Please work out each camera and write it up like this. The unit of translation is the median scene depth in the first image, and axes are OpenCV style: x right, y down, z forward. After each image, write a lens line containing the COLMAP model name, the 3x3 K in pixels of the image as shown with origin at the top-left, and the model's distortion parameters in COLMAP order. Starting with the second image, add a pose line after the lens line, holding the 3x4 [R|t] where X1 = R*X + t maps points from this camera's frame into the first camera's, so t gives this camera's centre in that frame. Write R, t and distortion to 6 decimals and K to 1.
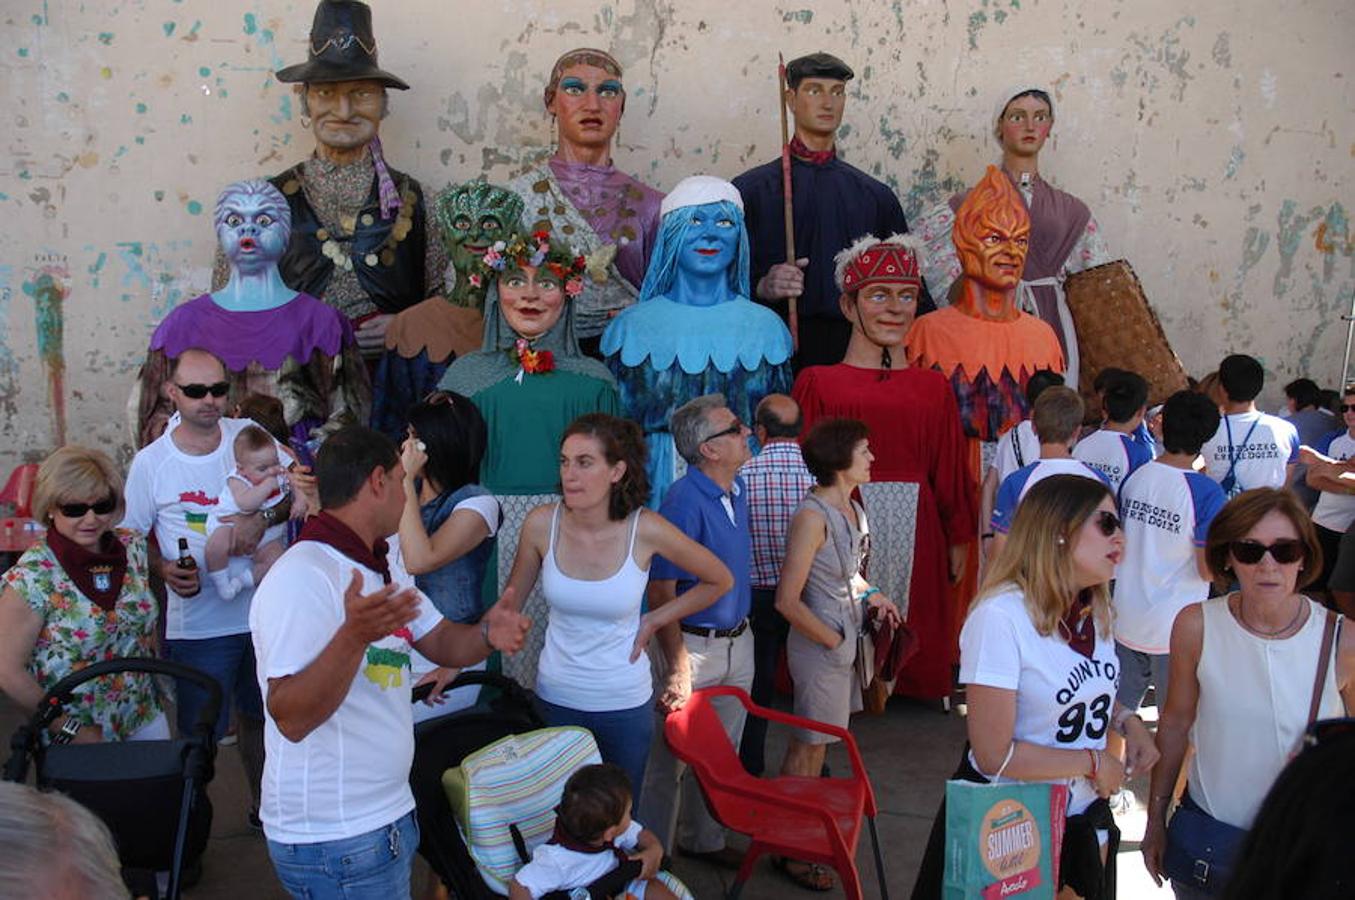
lens RADIAL K [[1037.9, 0, 672.6], [0, 1037.9, 449.1], [0, 0, 1]] dist [-0.191025, 0.185228]
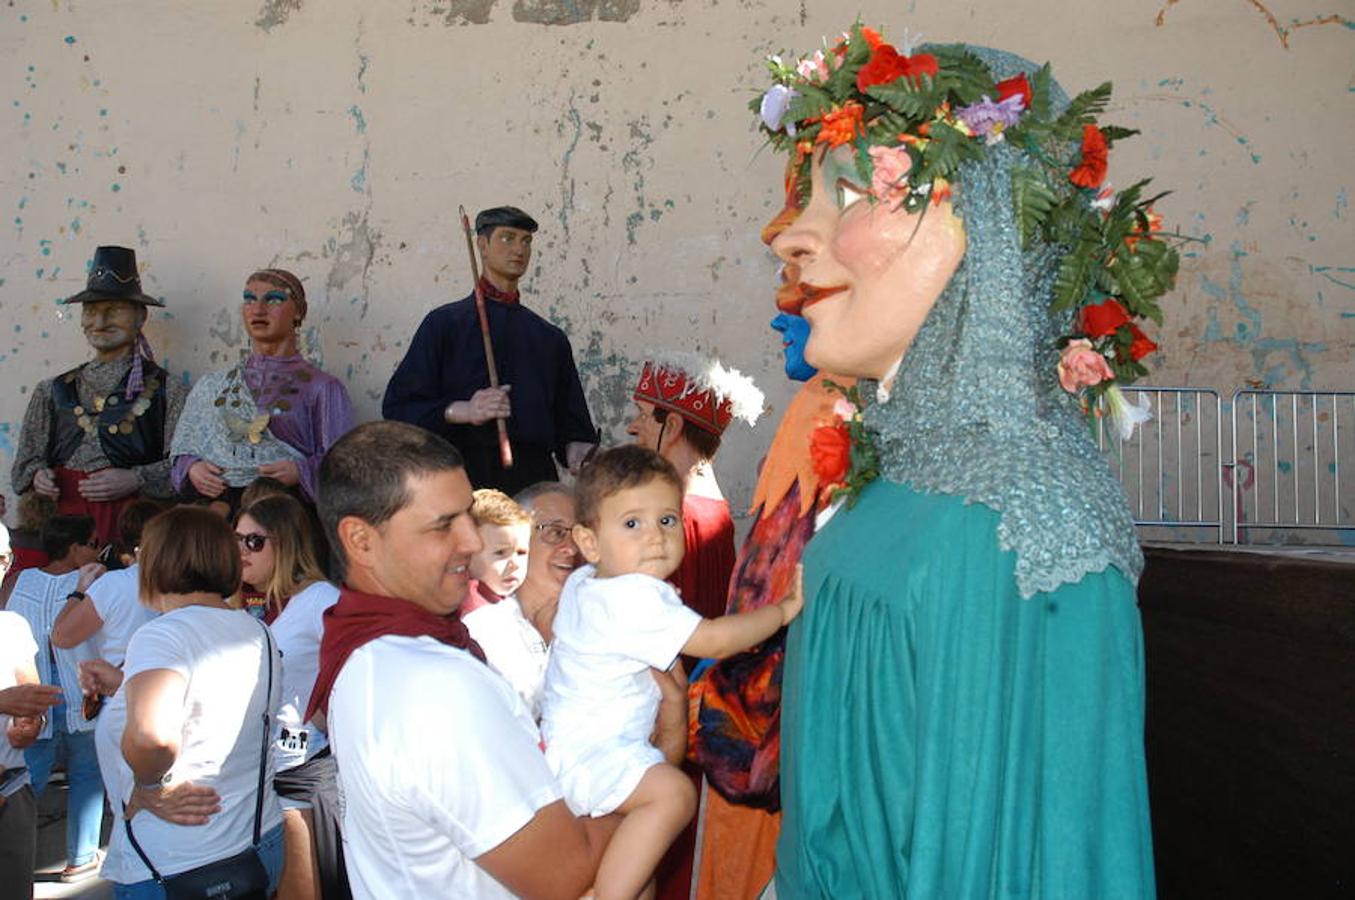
lens RADIAL K [[1037.9, 0, 672.6], [0, 1037.9, 449.1], [0, 0, 1]] dist [-0.191025, 0.185228]
pose [[0.972876, -0.022690, -0.230211, 0.644704], [-0.028561, 0.975782, -0.216874, 0.092876], [0.229556, 0.217567, 0.948667, -0.070536]]
